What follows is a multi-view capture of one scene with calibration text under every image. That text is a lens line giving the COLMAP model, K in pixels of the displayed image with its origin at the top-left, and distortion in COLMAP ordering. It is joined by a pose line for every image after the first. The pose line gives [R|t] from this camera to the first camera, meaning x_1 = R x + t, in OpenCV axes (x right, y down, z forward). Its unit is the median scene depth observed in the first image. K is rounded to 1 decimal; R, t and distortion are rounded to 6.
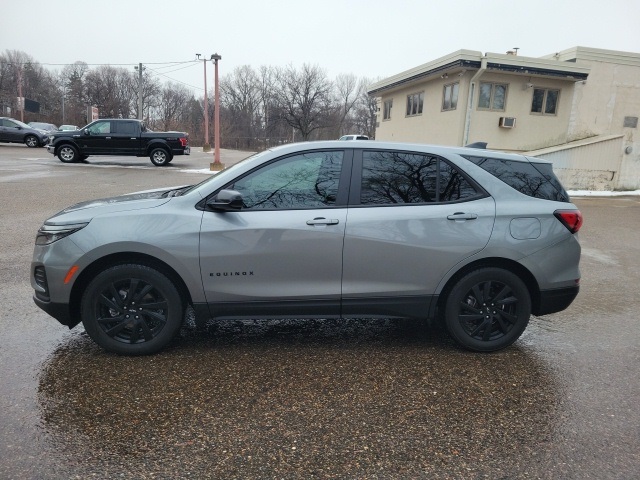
lens RADIAL K [[478.9, 0, 319.8], [0, 478.9, 241.4], [0, 0, 1]] dist [0.047929, -0.032362]
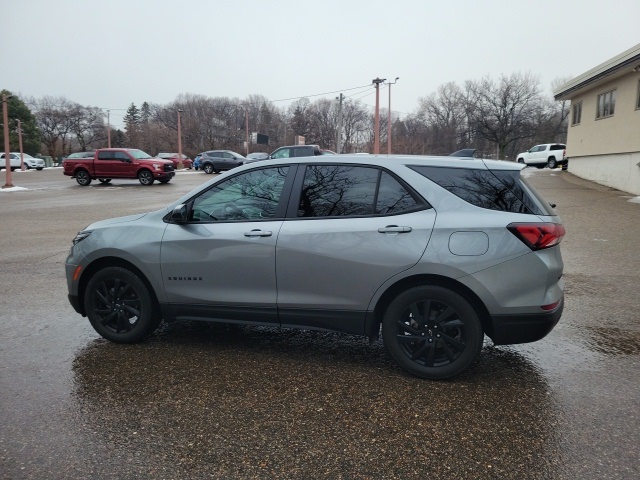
lens RADIAL K [[478.9, 0, 325.0], [0, 478.9, 233.4], [0, 0, 1]] dist [0.047929, -0.032362]
pose [[0.915997, 0.008455, -0.401095, 0.109024], [-0.029398, 0.998505, -0.046091, 0.000708], [0.400106, 0.054011, 0.914876, 0.016310]]
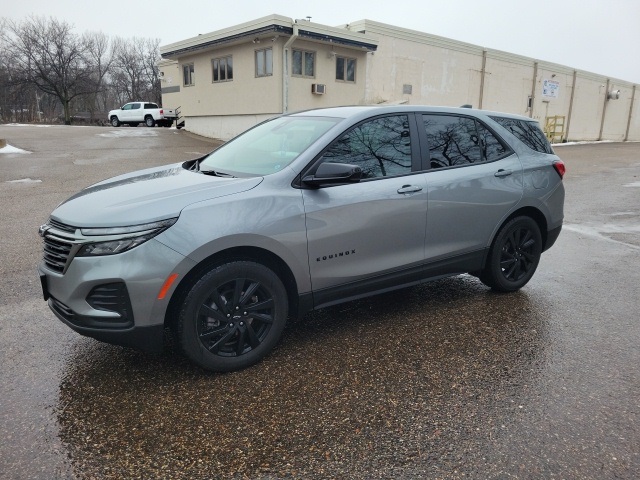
lens RADIAL K [[478.9, 0, 323.9], [0, 478.9, 245.0], [0, 0, 1]] dist [0.047929, -0.032362]
pose [[0.889103, -0.141286, 0.435356, -0.113329], [0.110314, 0.989273, 0.095761, -0.007942], [-0.444215, -0.037115, 0.895151, 0.037482]]
